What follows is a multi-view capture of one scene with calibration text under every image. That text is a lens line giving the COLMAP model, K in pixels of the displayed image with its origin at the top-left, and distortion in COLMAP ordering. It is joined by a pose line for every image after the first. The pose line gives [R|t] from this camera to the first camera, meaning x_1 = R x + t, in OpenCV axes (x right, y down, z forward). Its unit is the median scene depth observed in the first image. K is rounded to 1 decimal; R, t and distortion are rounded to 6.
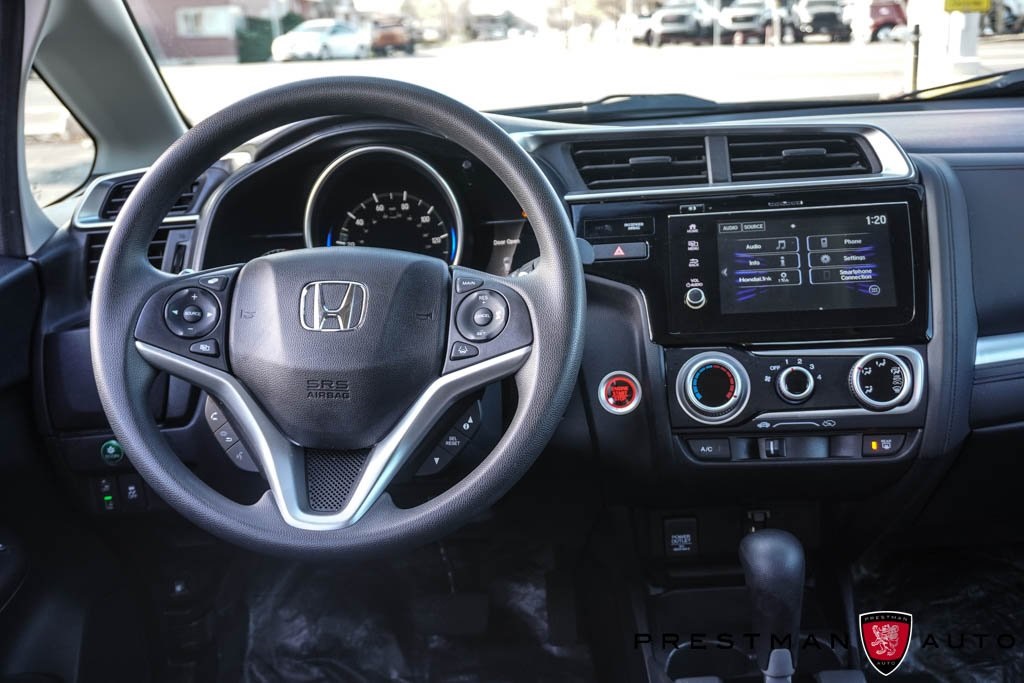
lens RADIAL K [[1092.0, 0, 517.0], [0, 1092.0, 340.8], [0, 0, 1]] dist [-0.002947, 0.000000]
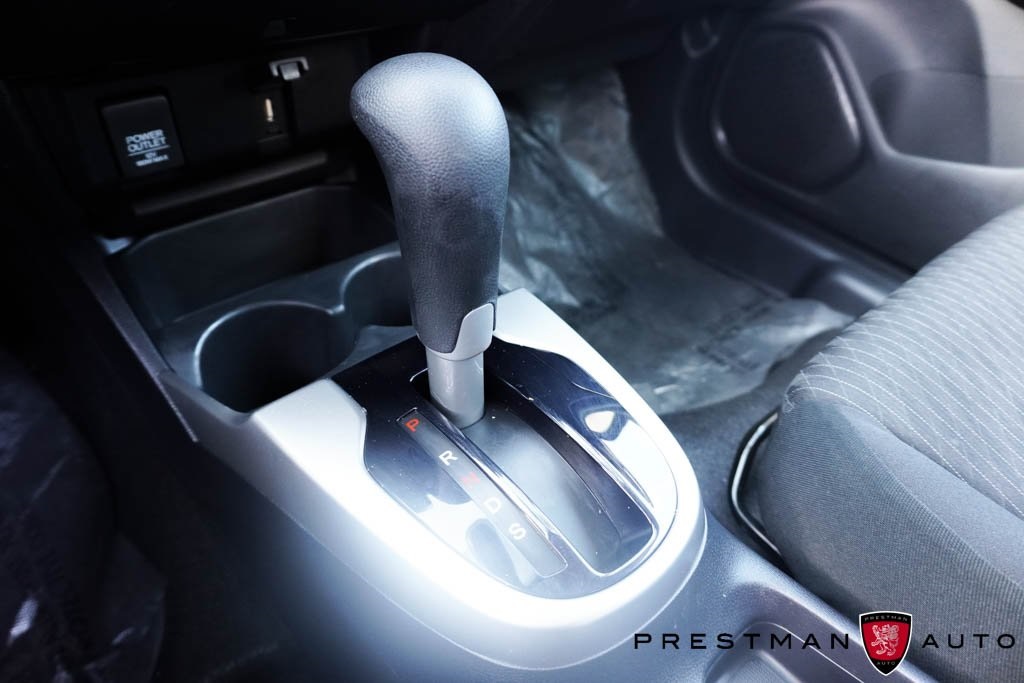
lens RADIAL K [[673.9, 0, 514.2], [0, 673.9, 340.0], [0, 0, 1]] dist [-0.029446, 0.007881]
pose [[0.724954, -0.343914, 0.596796, 0.063167], [0.048191, 0.889633, 0.454127, 0.151810], [-0.687110, -0.300461, 0.661516, 0.746740]]
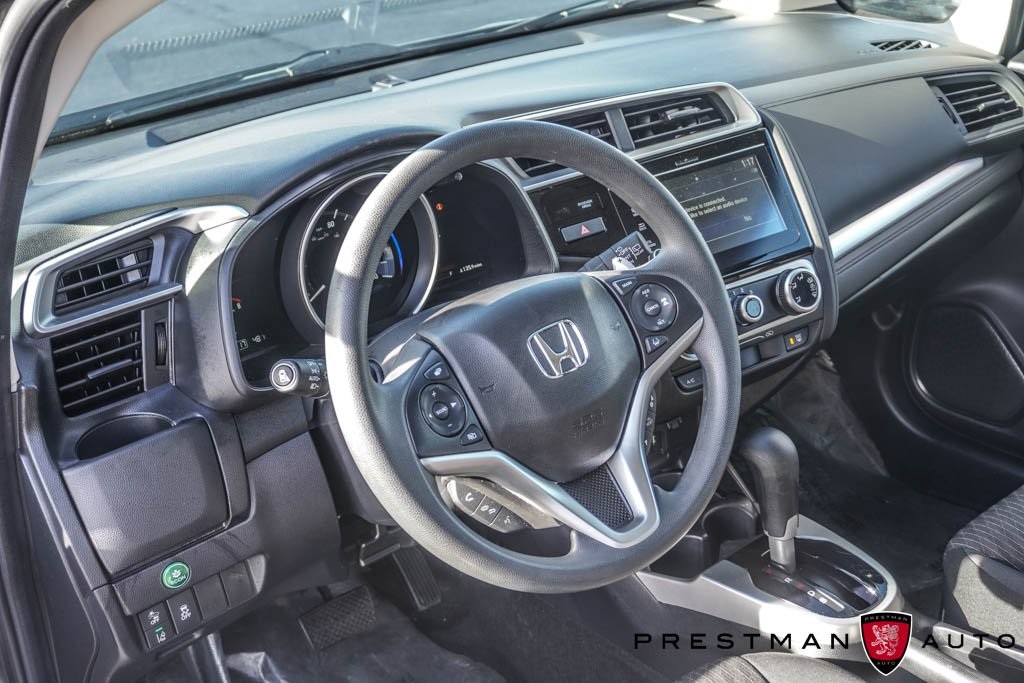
lens RADIAL K [[1220.6, 0, 517.3], [0, 1220.6, 346.4], [0, 0, 1]] dist [0.024505, 0.000000]
pose [[0.760926, -0.258990, 0.594909, -0.758488], [0.193964, 0.965752, 0.172341, -0.204212], [-0.619169, -0.015748, 0.785100, 0.083802]]
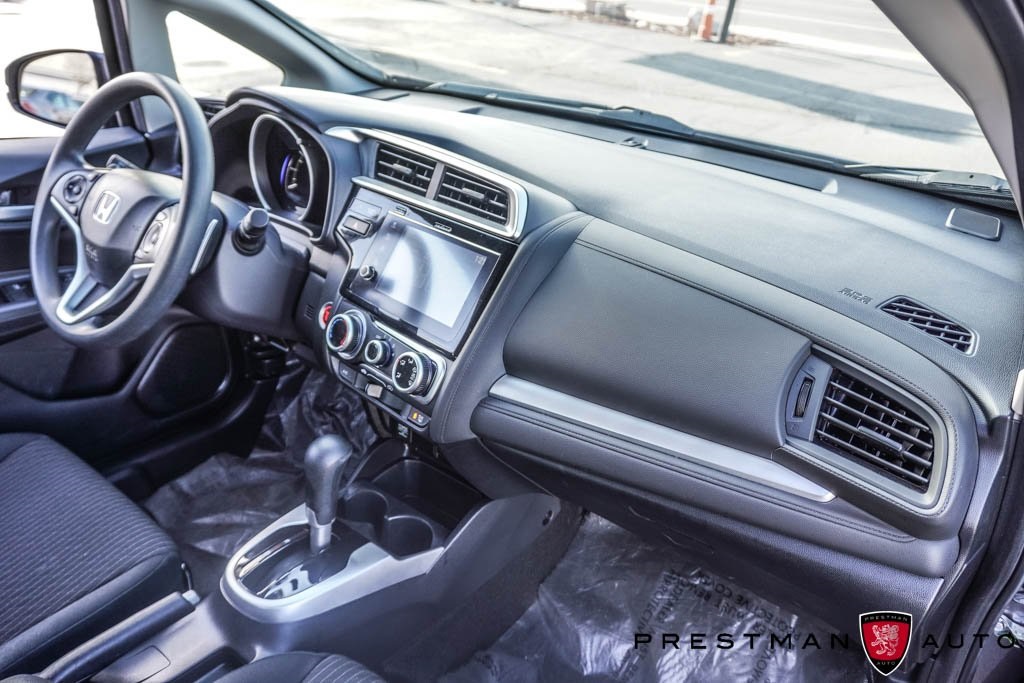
lens RADIAL K [[804.2, 0, 515.7], [0, 804.2, 339.6], [0, 0, 1]] dist [-0.010360, -0.002744]
pose [[0.781385, 0.366347, -0.505201, 0.901614], [-0.272345, 0.928579, 0.252129, -0.283082], [0.561486, -0.059421, 0.825350, 0.240477]]
